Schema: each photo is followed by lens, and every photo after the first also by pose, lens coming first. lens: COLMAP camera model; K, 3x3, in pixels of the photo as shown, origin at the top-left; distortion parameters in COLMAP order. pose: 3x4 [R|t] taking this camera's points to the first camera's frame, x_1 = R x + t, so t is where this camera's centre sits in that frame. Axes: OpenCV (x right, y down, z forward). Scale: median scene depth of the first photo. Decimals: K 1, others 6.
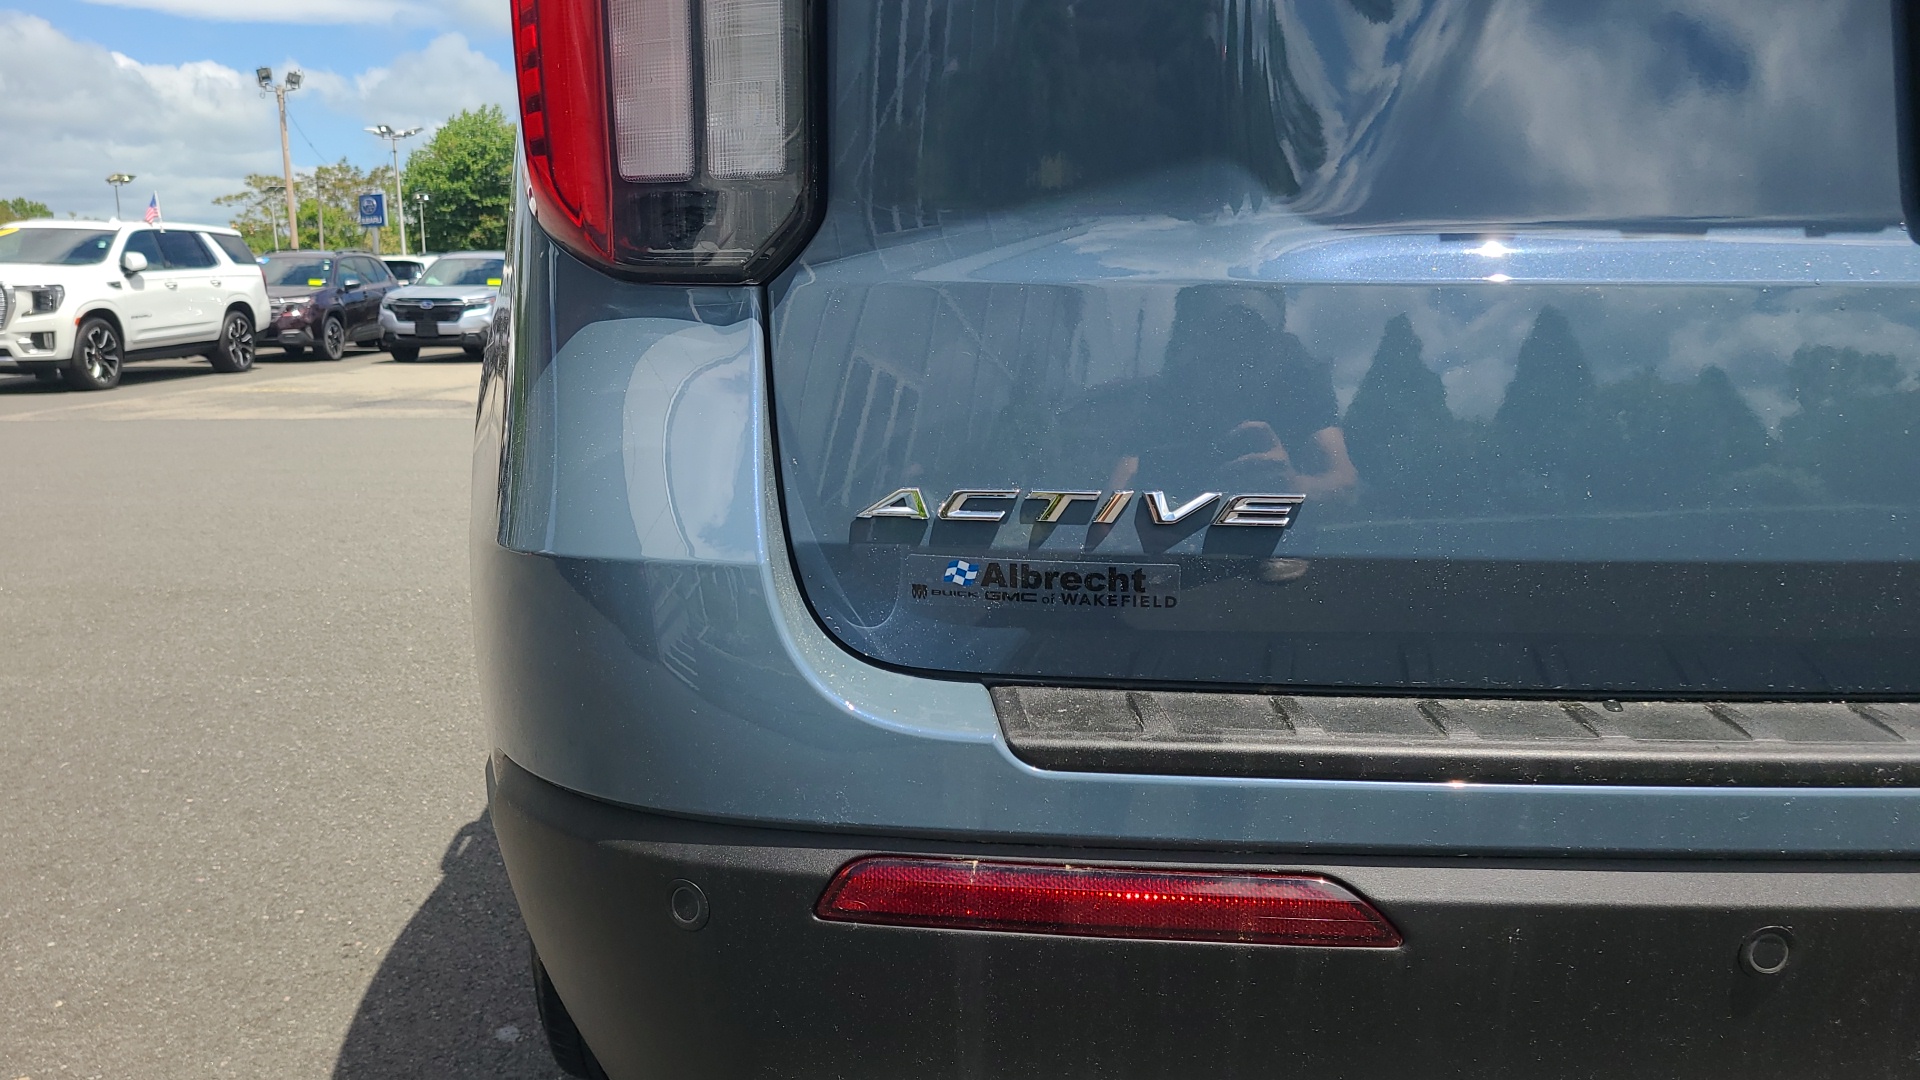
lens RADIAL K [[1428.9, 0, 946.4], [0, 1428.9, 539.6], [0, 0, 1]] dist [0.035156, -0.028714]
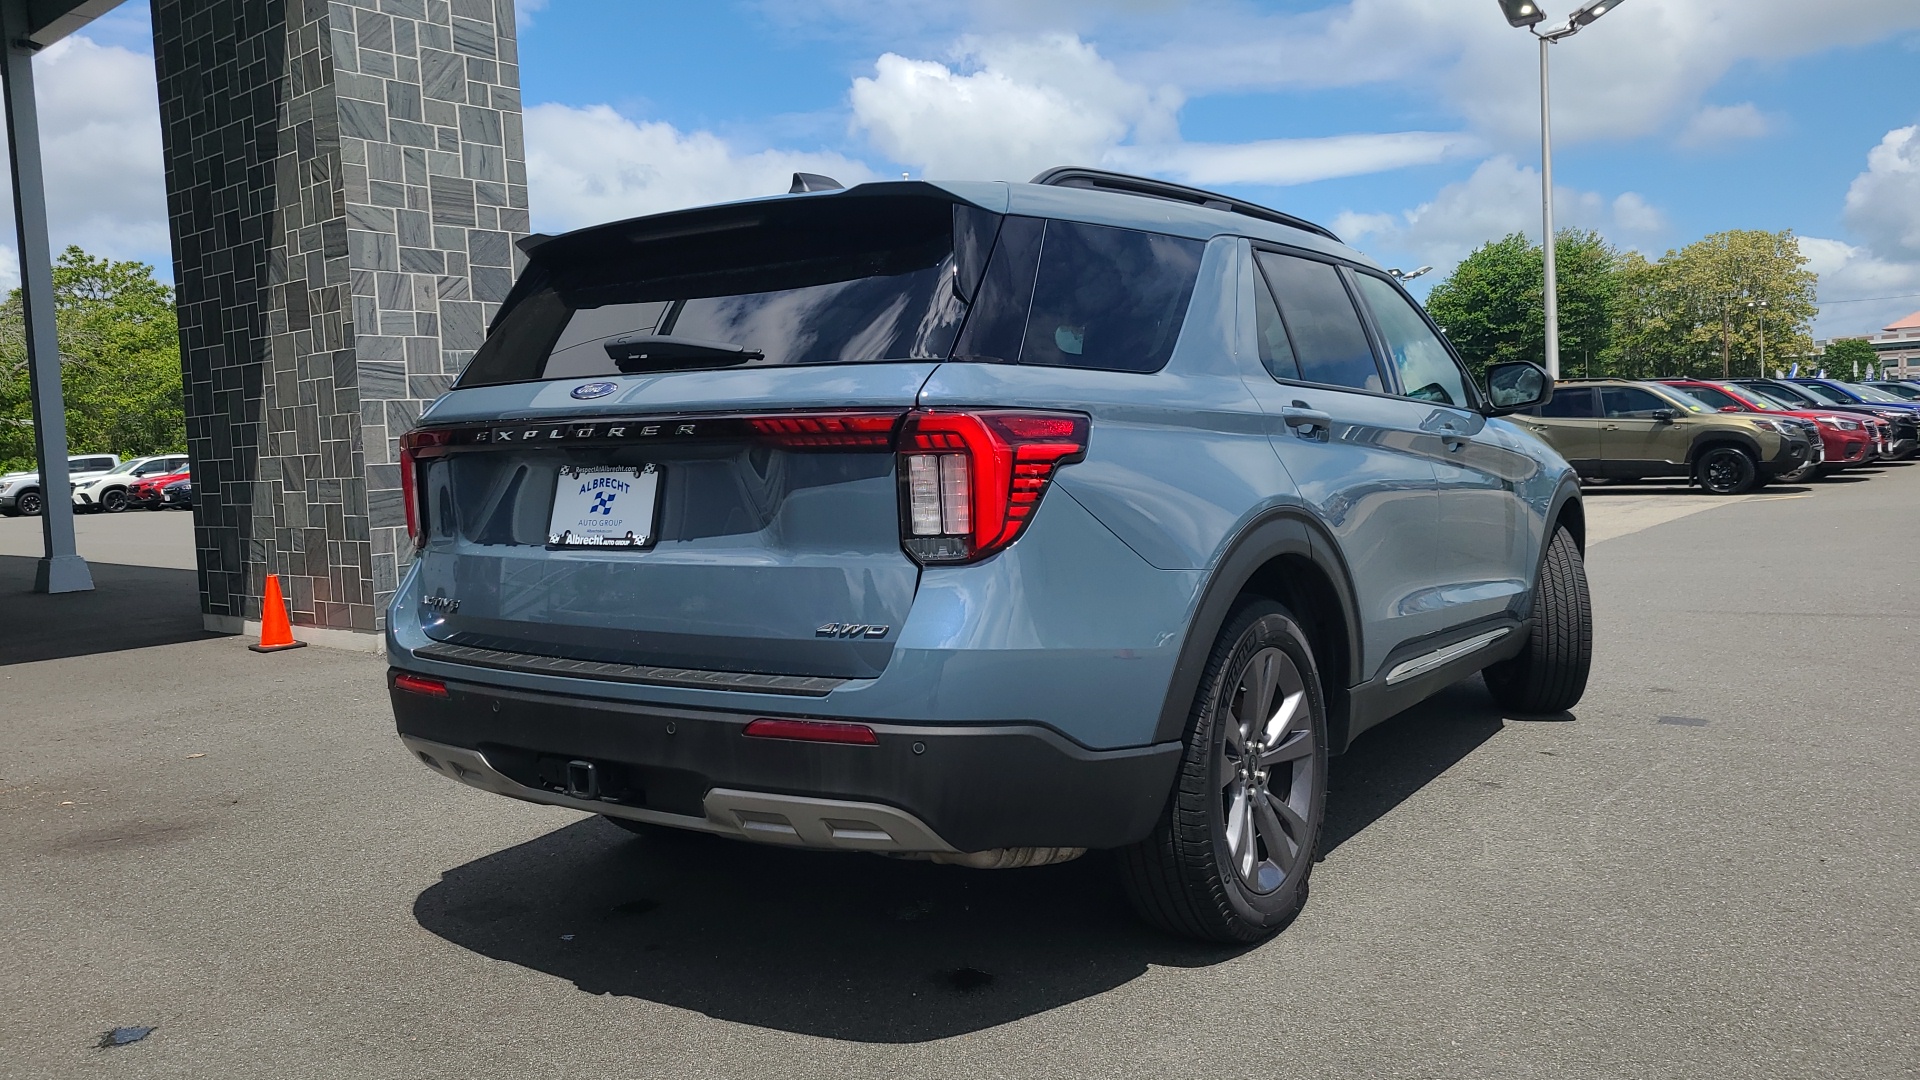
lens RADIAL K [[1462.0, 0, 960.0], [0, 1462.0, 540.0], [0, 0, 1]] dist [0.030105, -0.006099]
pose [[0.773071, 0.016795, -0.634097, 0.166252], [-0.070985, 0.995661, -0.060171, -0.002191], [0.630334, 0.091528, 0.770909, -0.059794]]
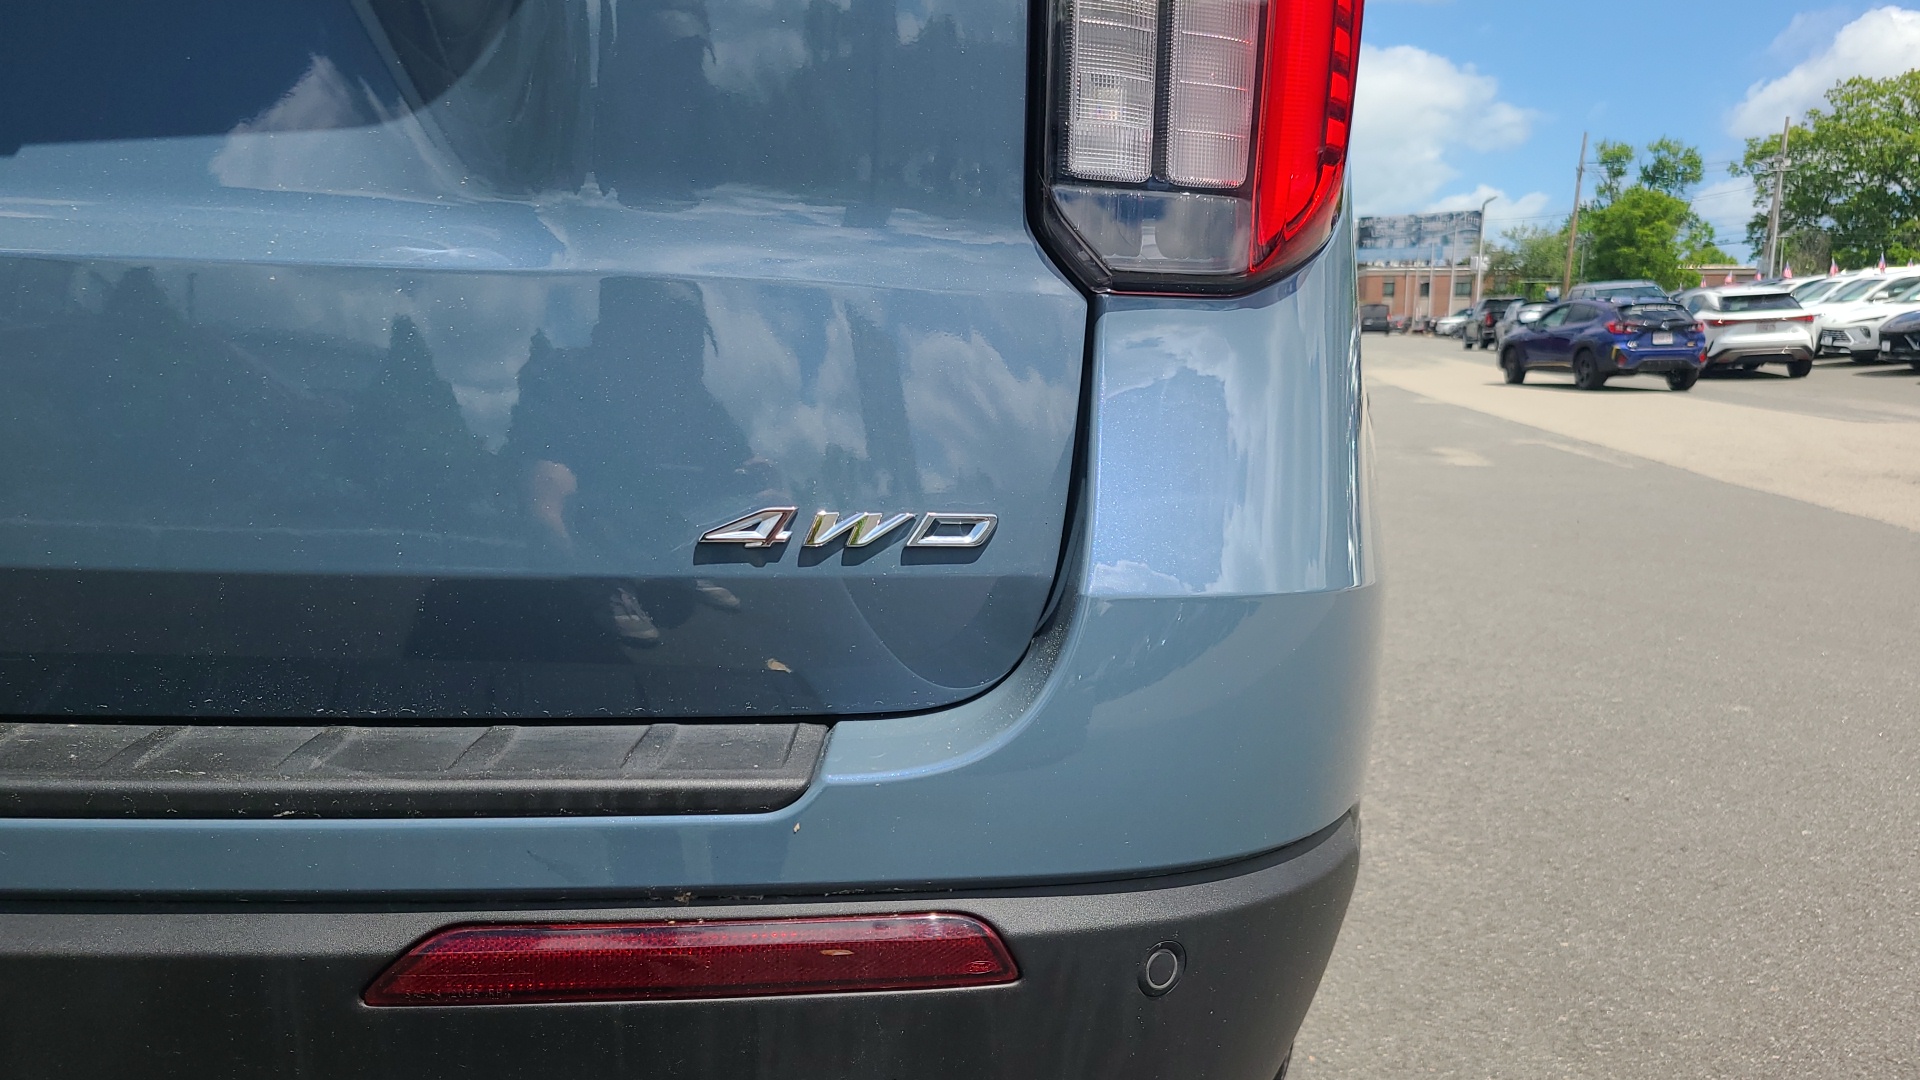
lens RADIAL K [[1435.0, 0, 975.2], [0, 1435.0, 565.5], [0, 0, 1]] dist [0.082012, -0.070841]
pose [[0.991710, 0.036694, -0.123143, 0.074500], [-0.038092, 0.999234, -0.009017, -0.000246], [0.122718, 0.013633, 0.992348, 0.009913]]
